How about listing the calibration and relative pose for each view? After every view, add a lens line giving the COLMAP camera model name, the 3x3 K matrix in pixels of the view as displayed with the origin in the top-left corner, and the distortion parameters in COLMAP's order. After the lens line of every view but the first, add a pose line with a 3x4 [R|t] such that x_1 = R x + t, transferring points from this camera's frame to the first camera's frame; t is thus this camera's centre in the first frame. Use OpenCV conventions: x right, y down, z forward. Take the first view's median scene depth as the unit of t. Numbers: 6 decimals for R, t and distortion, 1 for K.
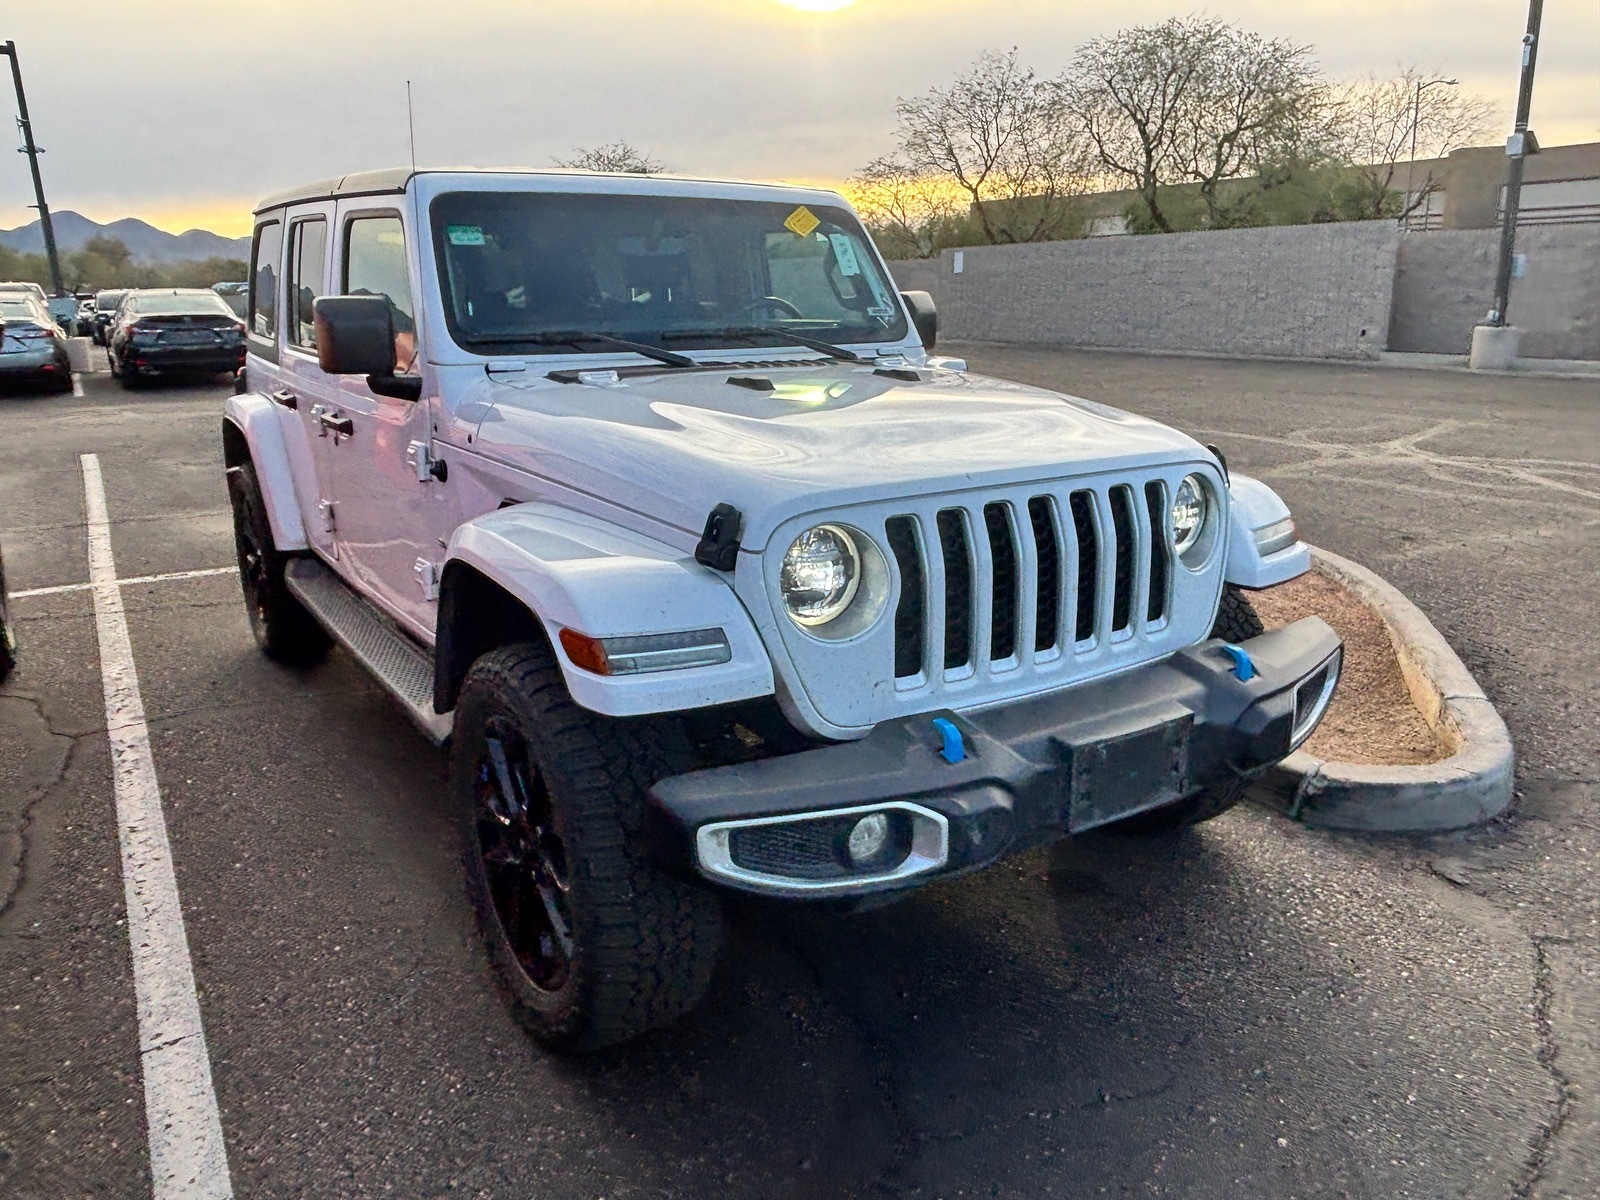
lens RADIAL K [[1177.4, 0, 800.0], [0, 1177.4, 600.0], [0, 0, 1]] dist [-0.005023, -0.004295]
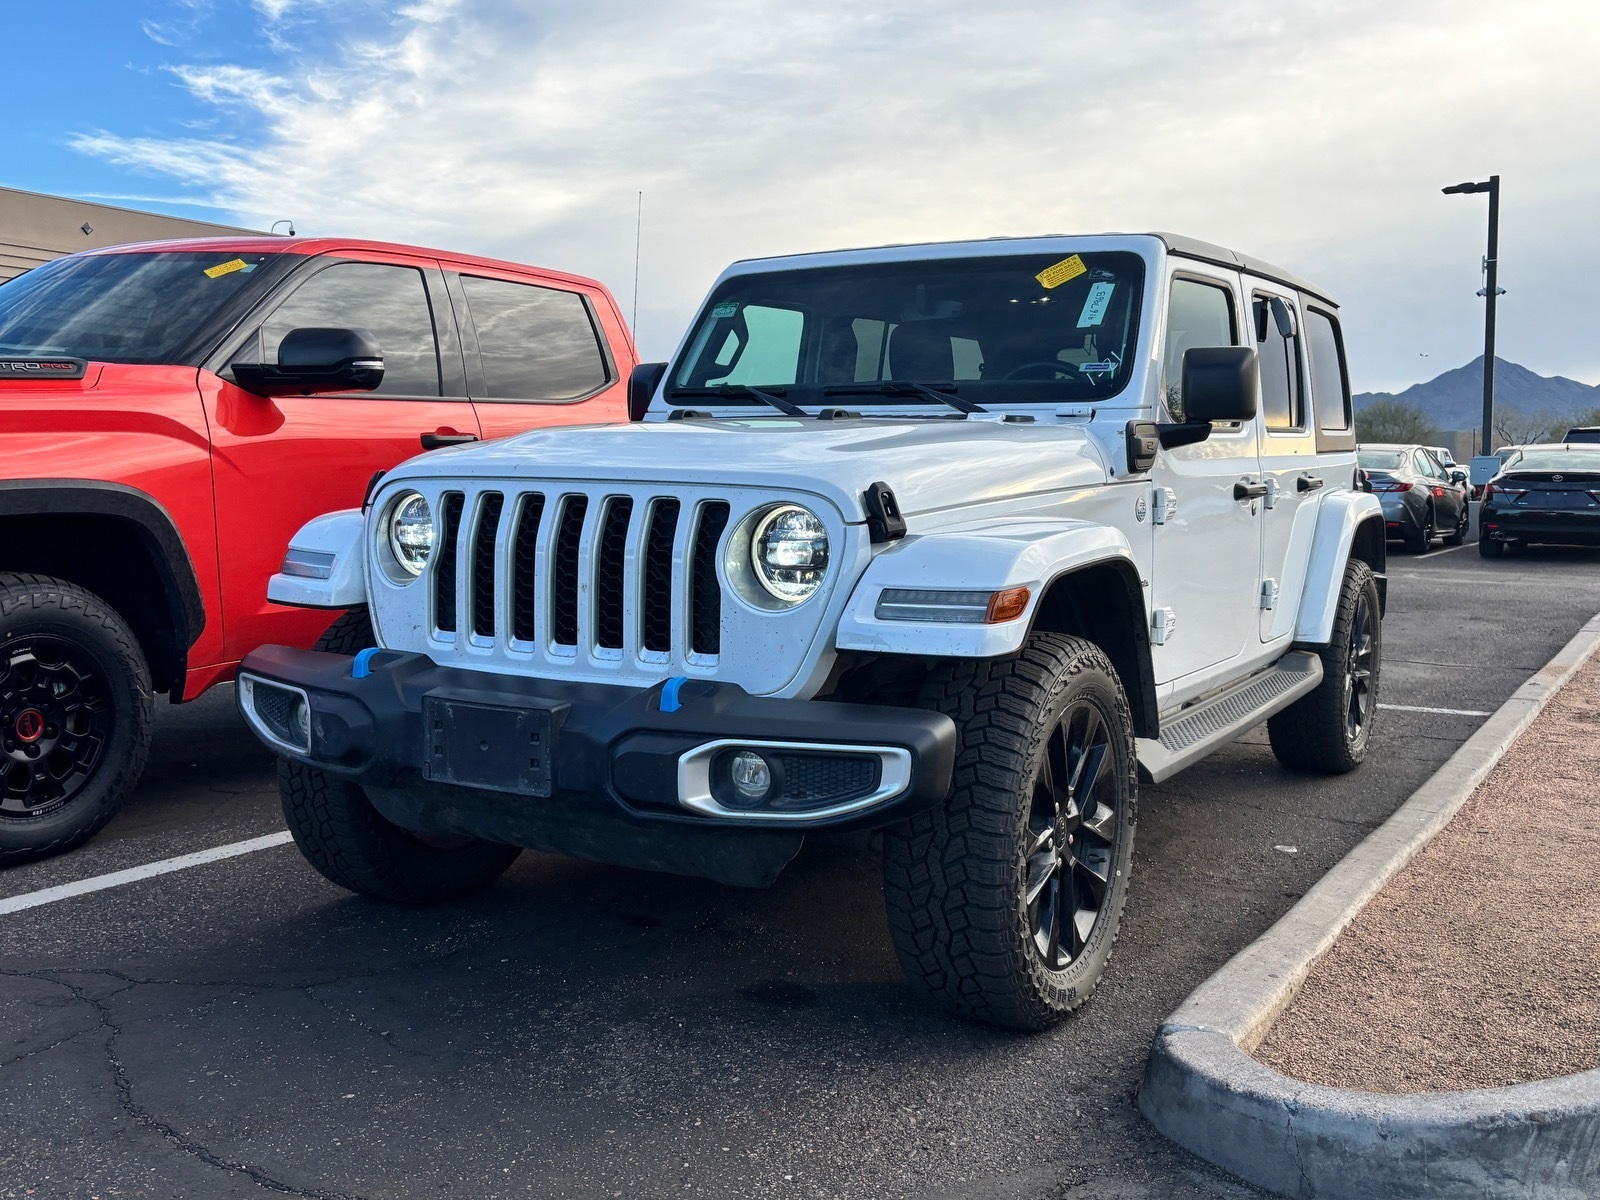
lens RADIAL K [[1548.6, 0, 800.0], [0, 1548.6, 600.0], [0, 0, 1]] dist [0.003781, 0.002100]
pose [[0.470611, 0.097640, -0.876922, 1.132149], [-0.247352, 0.968606, -0.024896, -0.008690], [0.846961, 0.228624, 0.479988, 0.393658]]
